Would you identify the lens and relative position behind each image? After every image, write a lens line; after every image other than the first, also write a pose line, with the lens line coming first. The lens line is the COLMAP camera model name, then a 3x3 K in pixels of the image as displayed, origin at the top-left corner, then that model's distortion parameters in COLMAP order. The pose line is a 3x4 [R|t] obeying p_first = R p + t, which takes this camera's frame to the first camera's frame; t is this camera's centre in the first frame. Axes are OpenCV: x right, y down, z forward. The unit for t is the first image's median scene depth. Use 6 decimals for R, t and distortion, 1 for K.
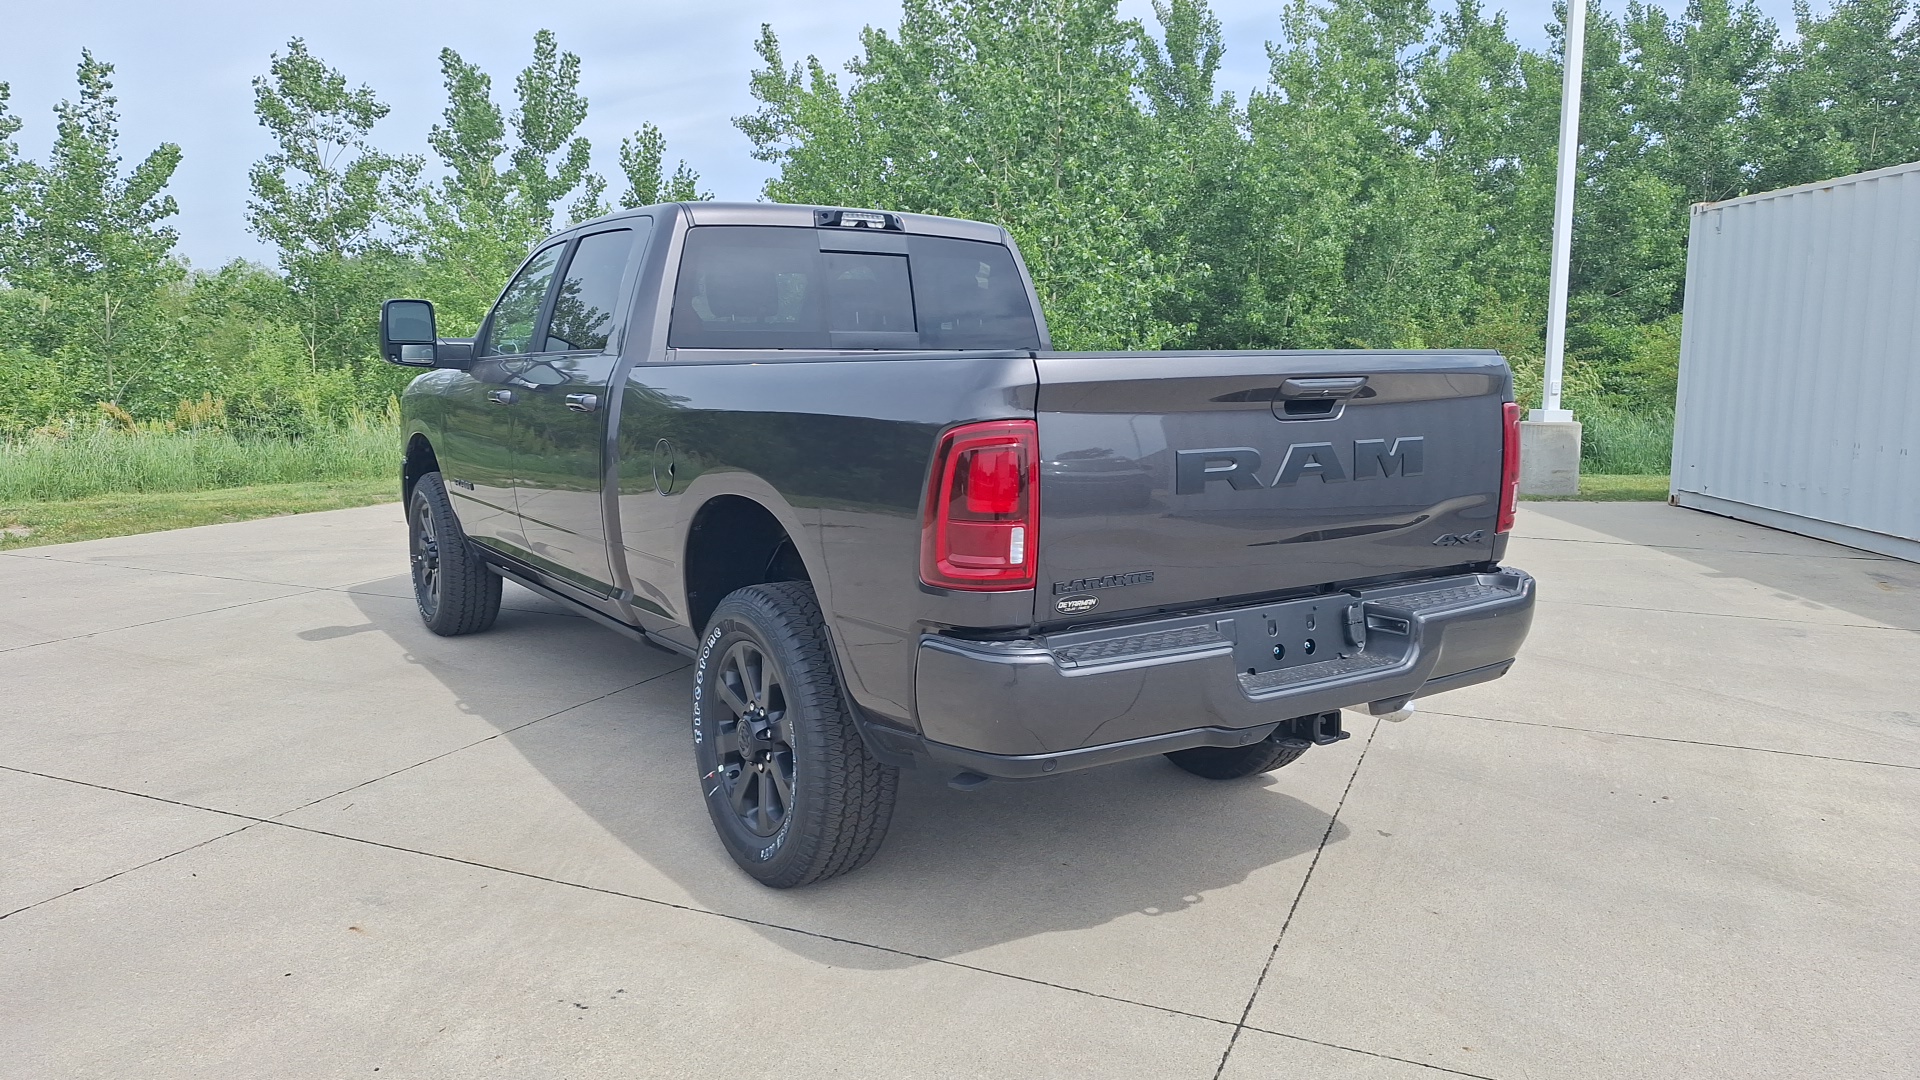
lens RADIAL K [[1317.2, 0, 954.7], [0, 1317.2, 535.5], [0, 0, 1]] dist [0.112101, -0.139455]
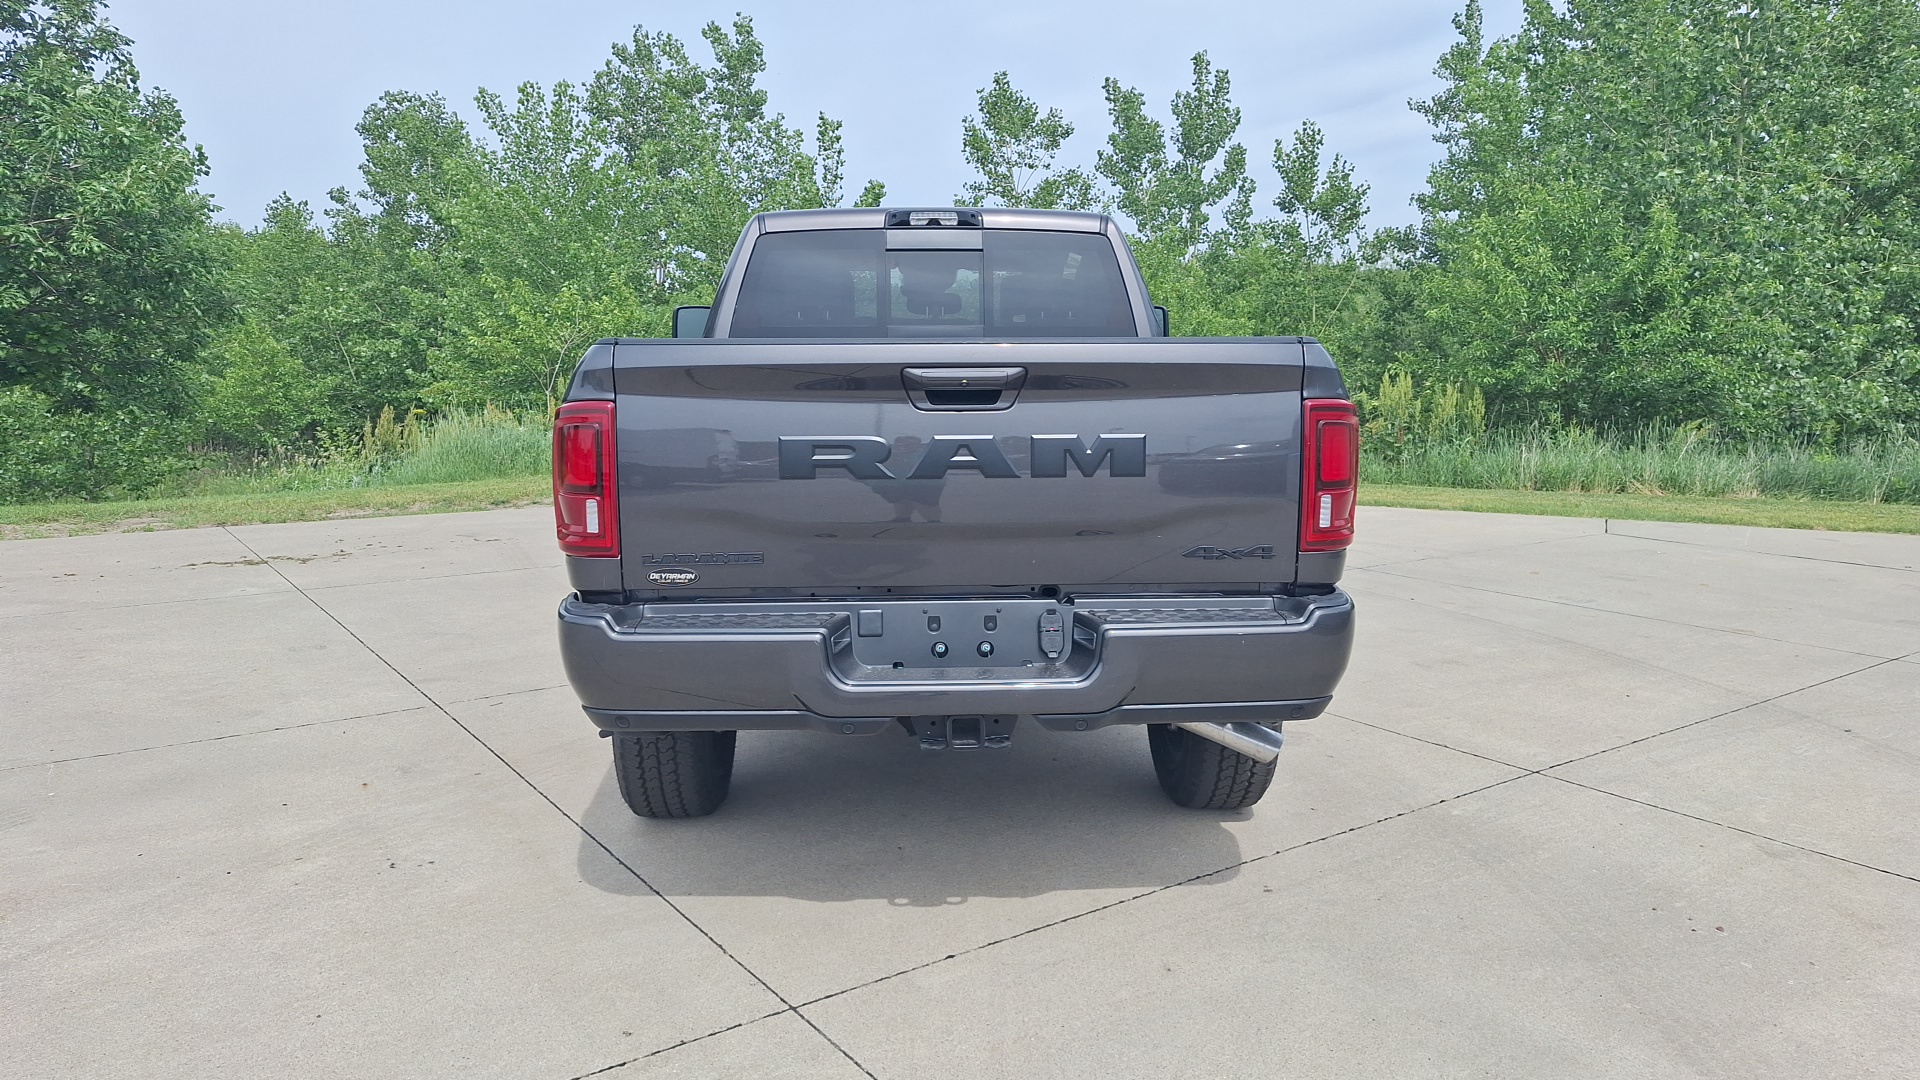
lens RADIAL K [[1307.2, 0, 954.3], [0, 1307.2, 539.3], [0, 0, 1]] dist [0.114474, -0.134975]
pose [[0.855919, 0.068656, -0.512531, 0.501144], [-0.066638, 0.997527, 0.022339, -0.010201], [0.512797, 0.015034, 0.858378, 0.125662]]
